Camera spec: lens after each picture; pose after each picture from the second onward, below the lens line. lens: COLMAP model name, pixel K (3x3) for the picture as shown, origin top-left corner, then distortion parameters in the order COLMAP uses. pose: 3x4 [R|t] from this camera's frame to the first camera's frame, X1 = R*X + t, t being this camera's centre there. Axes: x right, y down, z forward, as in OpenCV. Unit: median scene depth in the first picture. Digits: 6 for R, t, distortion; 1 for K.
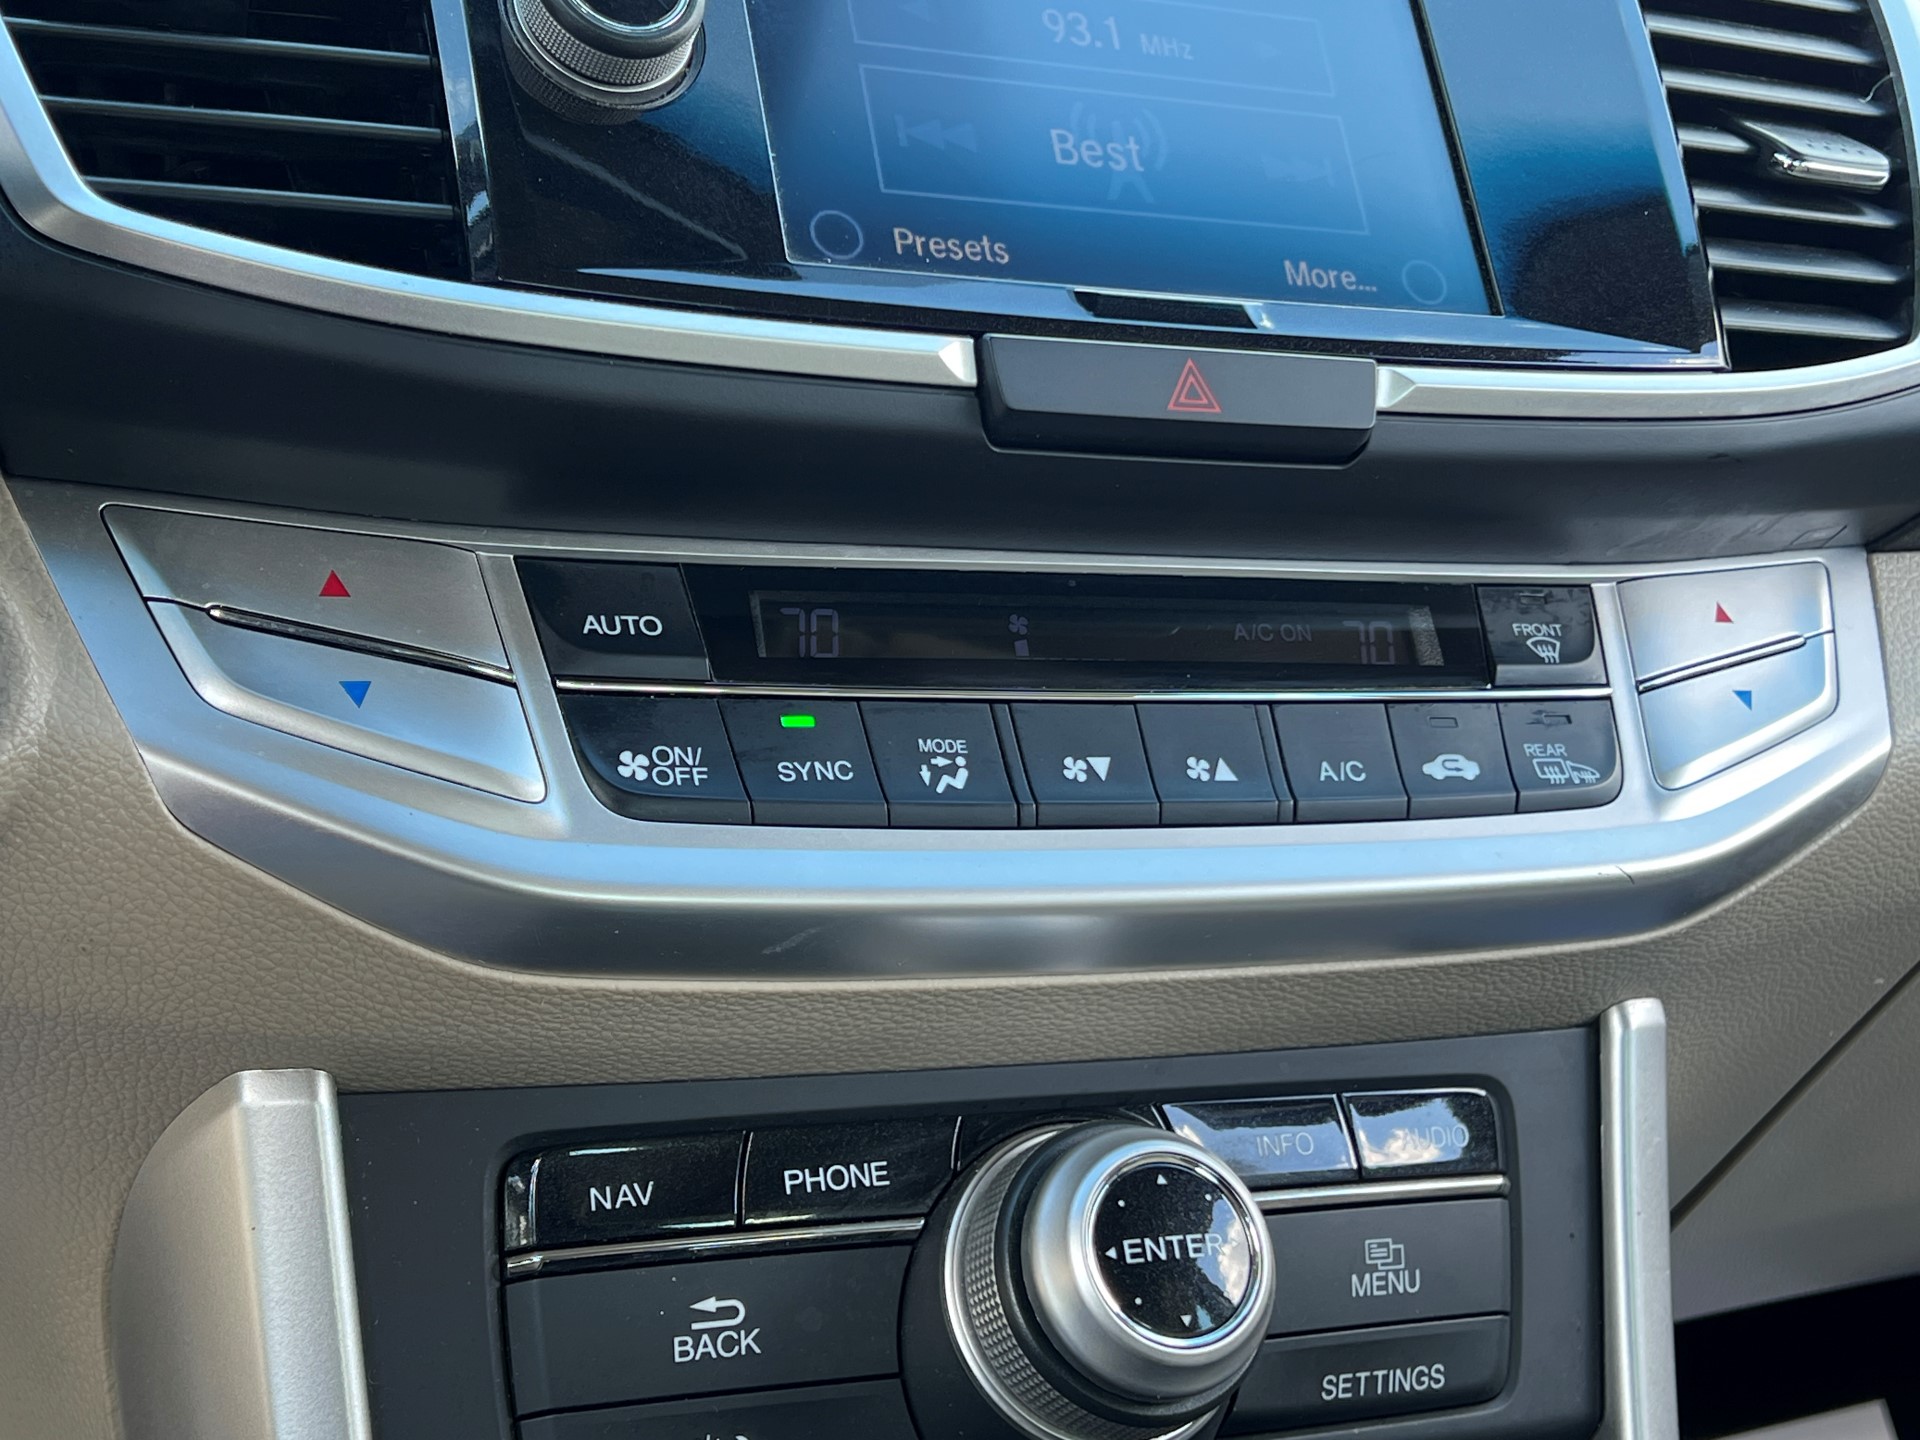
lens RADIAL K [[2847.8, 0, 978.8], [0, 2847.8, 708.9], [0, 0, 1]] dist [0.127852, 0.000000]
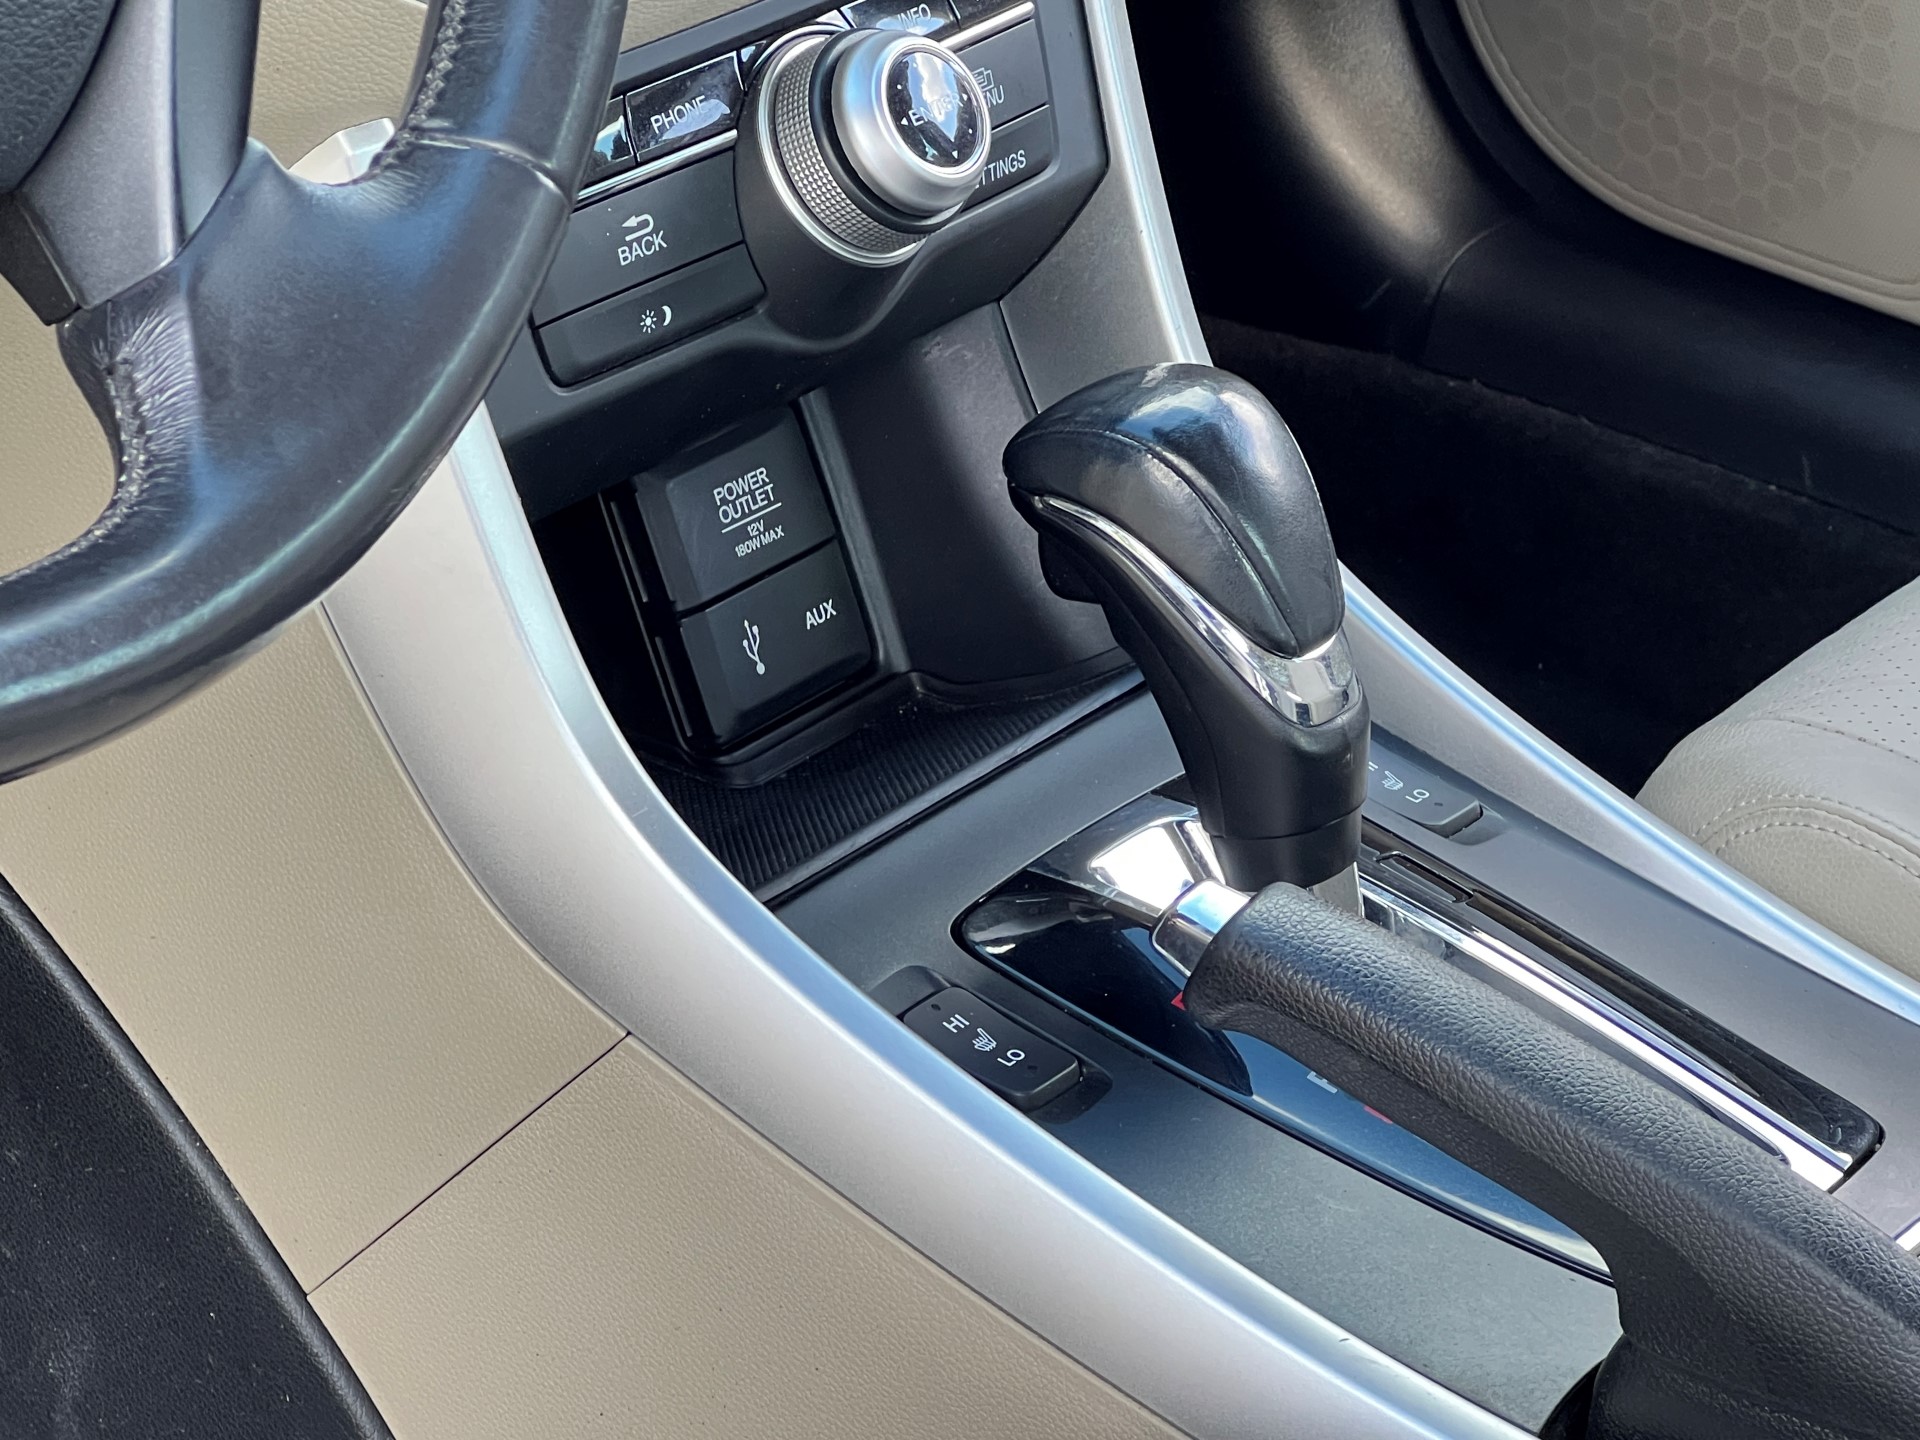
lens RADIAL K [[5890.3, 0, 960.4], [0, 5890.3, 719.0], [0, 0, 1]] dist [-0.350055, 0.000000]
pose [[0.882711, -0.260091, 0.391373, -1.134448], [0.126231, 0.933489, 0.335656, -0.502894], [-0.452644, -0.246884, 0.856833, -1.570075]]
